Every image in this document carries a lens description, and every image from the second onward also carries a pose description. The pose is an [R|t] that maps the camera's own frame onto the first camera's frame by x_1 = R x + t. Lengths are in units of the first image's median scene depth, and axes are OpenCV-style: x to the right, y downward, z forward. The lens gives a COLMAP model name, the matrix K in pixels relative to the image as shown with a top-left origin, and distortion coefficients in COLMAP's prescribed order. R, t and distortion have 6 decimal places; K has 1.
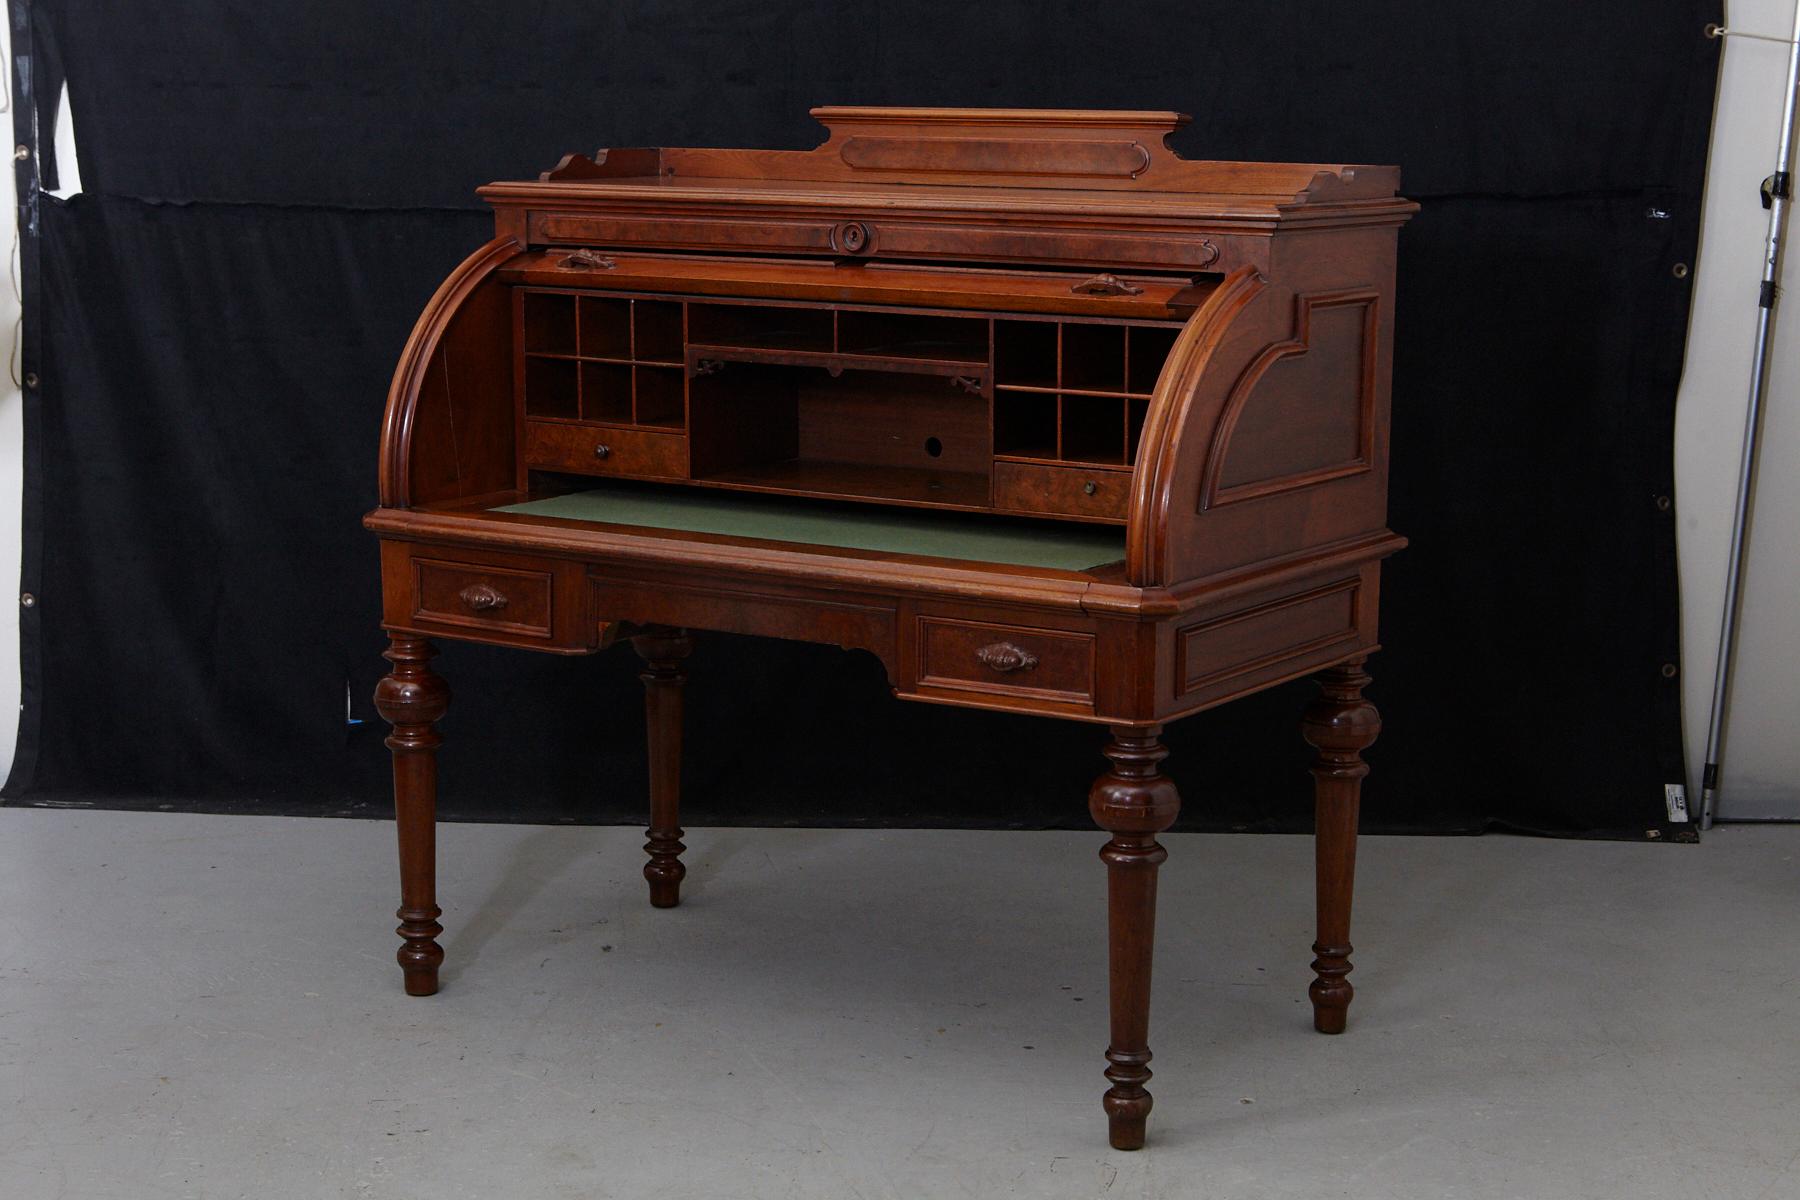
lens RADIAL K [[3329.2, 0, 943.3], [0, 3329.2, 602.6], [0, 0, 1]] dist [-0.023811, 0.110594]
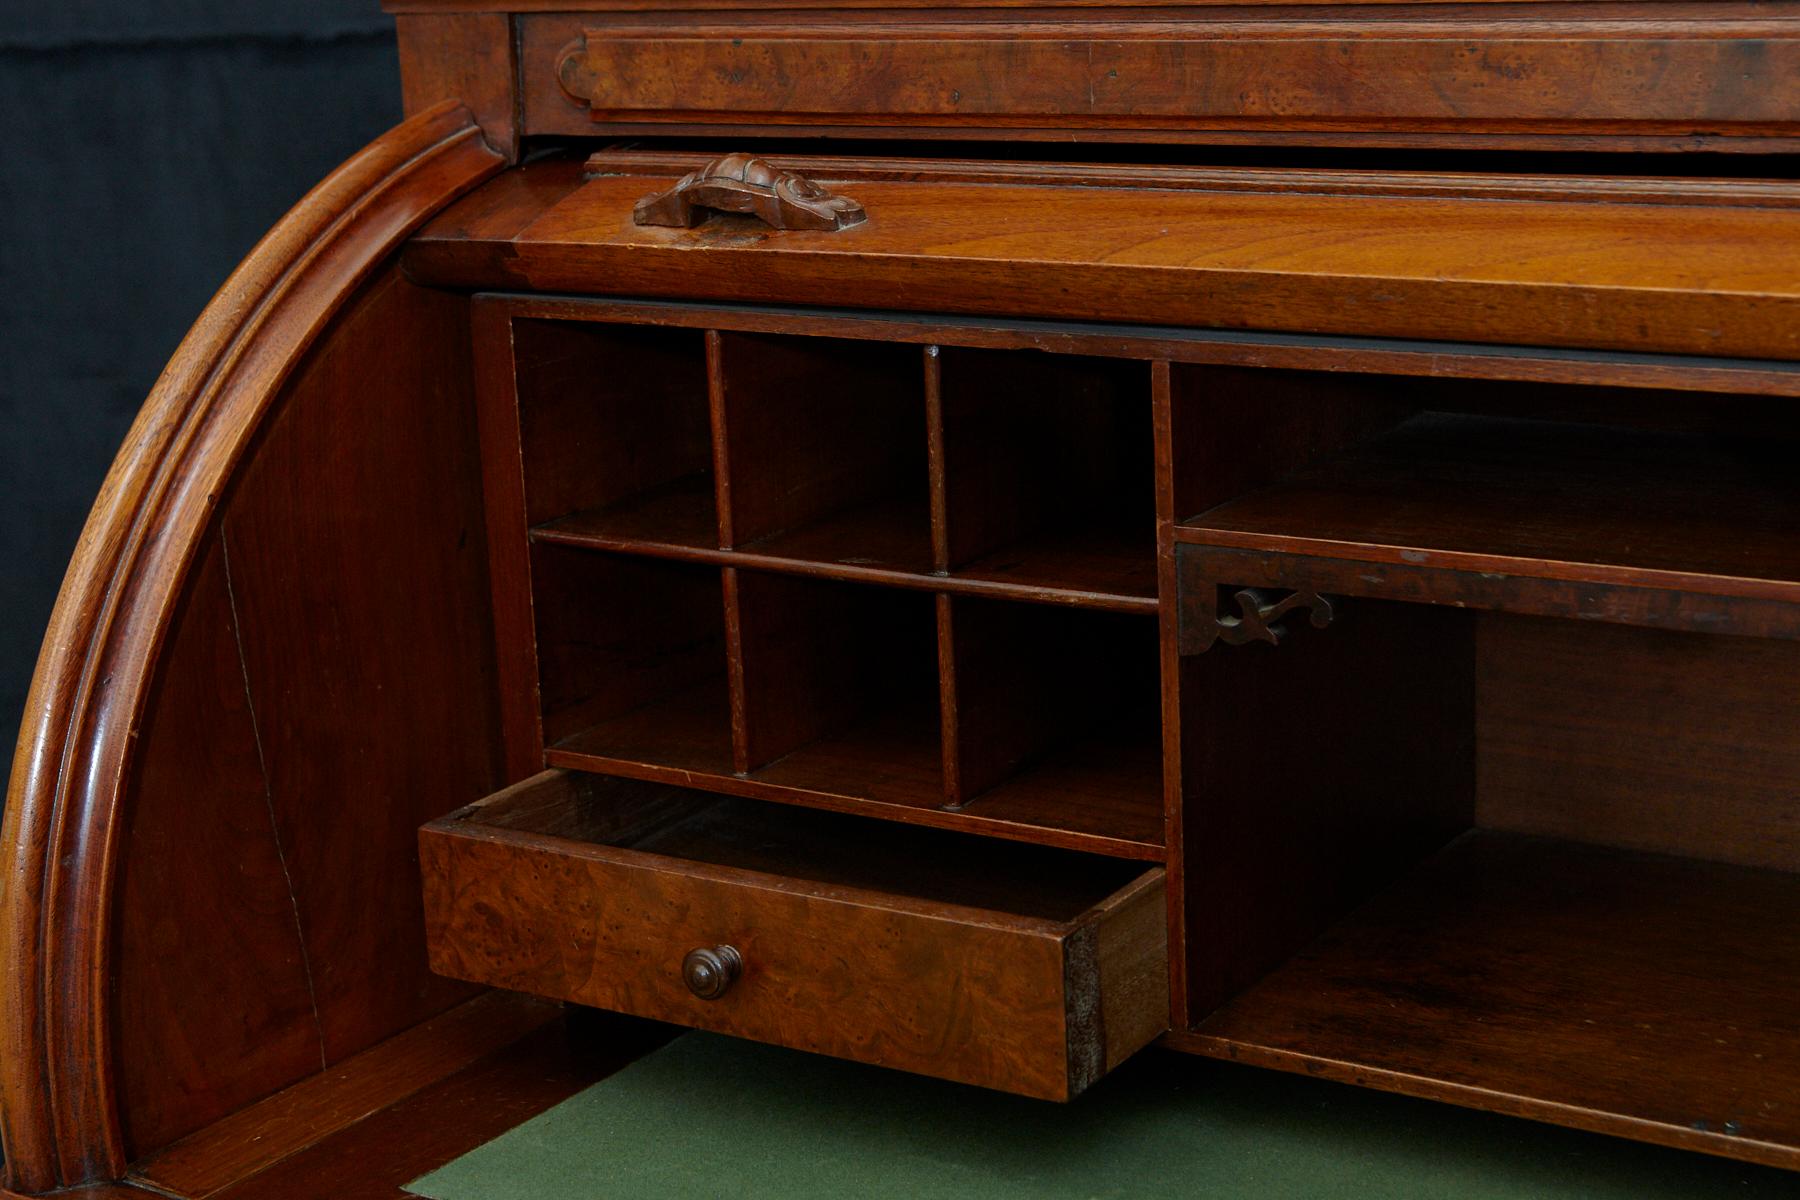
lens RADIAL K [[3199.9, 0, 900.0], [0, 3199.9, 600.0], [0, 0, 1]] dist [0.020608, -0.006781]
pose [[0.999094, -0.040541, -0.012909, -0.092946], [0.041341, 0.996743, 0.069242, -0.088018], [0.010060, -0.069713, 0.997516, 0.744192]]
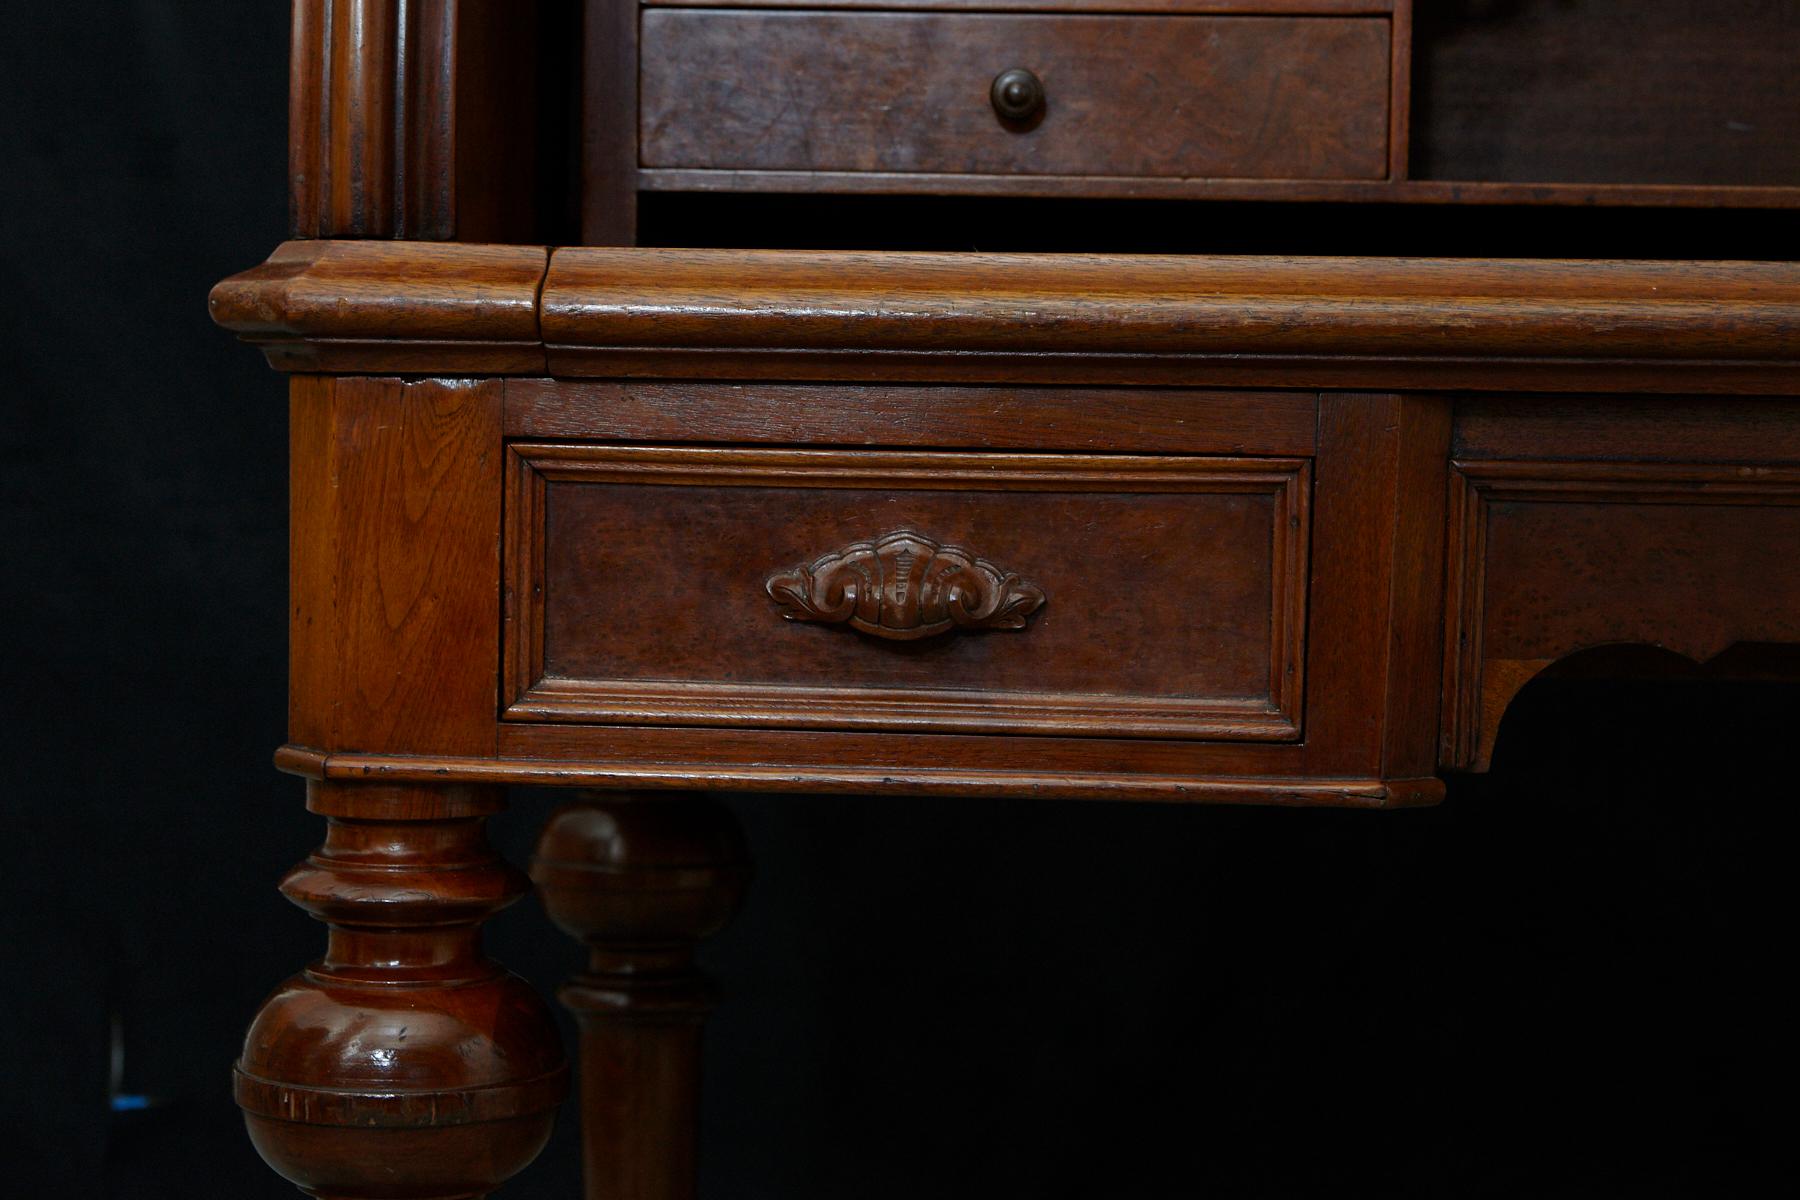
lens RADIAL K [[3536.6, 0, 948.8], [0, 3536.6, 596.1], [0, 0, 1]] dist [0.024223, -0.098171]
pose [[0.861919, -0.017181, 0.506755, -0.253692], [0.071225, 0.993619, -0.087457, 0.019854], [-0.502019, 0.111475, 0.857642, 0.766146]]
